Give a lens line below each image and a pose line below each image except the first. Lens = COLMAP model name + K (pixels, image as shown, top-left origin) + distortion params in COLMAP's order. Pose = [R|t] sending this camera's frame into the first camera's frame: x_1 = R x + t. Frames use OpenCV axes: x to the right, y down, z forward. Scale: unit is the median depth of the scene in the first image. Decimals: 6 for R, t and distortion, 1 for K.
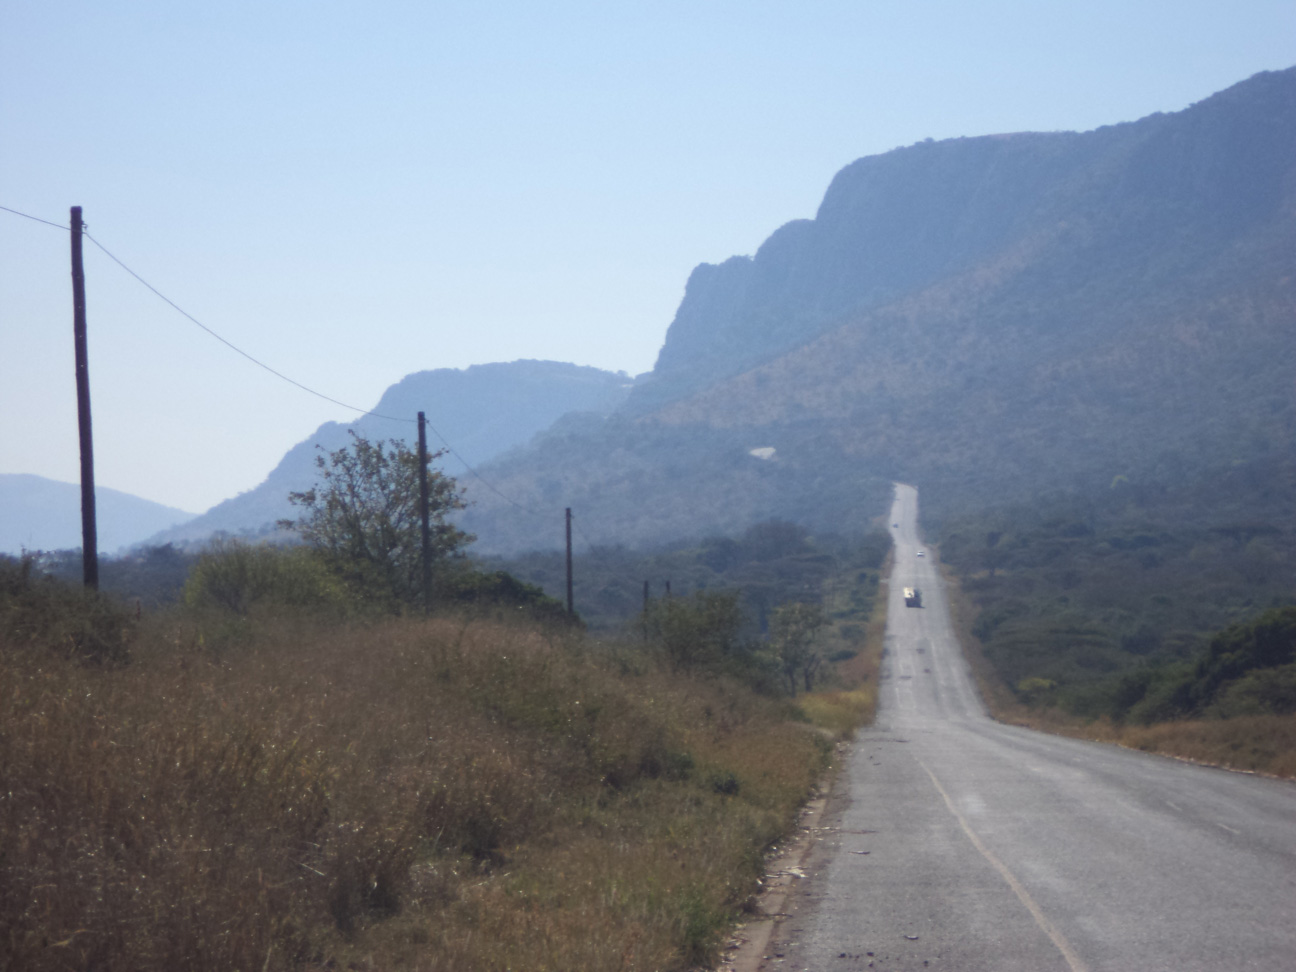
lens RADIAL K [[1272.4, 0, 658.4], [0, 1272.4, 483.5], [0, 0, 1]] dist [0.001165, -0.010939]
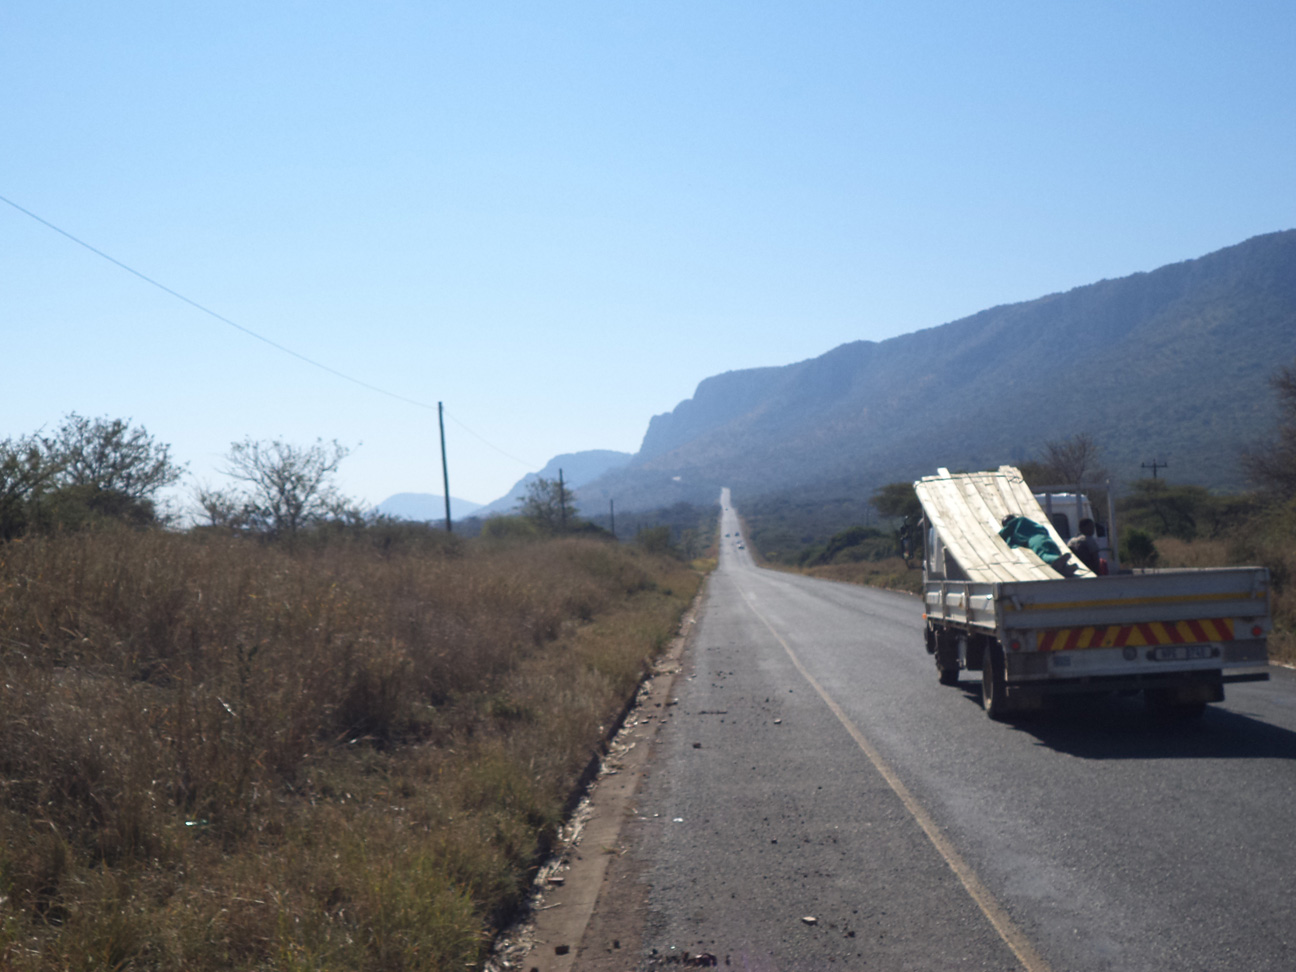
lens RADIAL K [[1272.4, 0, 645.1], [0, 1272.4, 487.3], [0, 0, 1]] dist [0.001165, -0.010939]
pose [[0.998318, -0.029456, 0.049937, -0.138489], [0.028284, 0.999311, 0.024018, -0.076681], [-0.050610, -0.022565, 0.998464, -1.927887]]
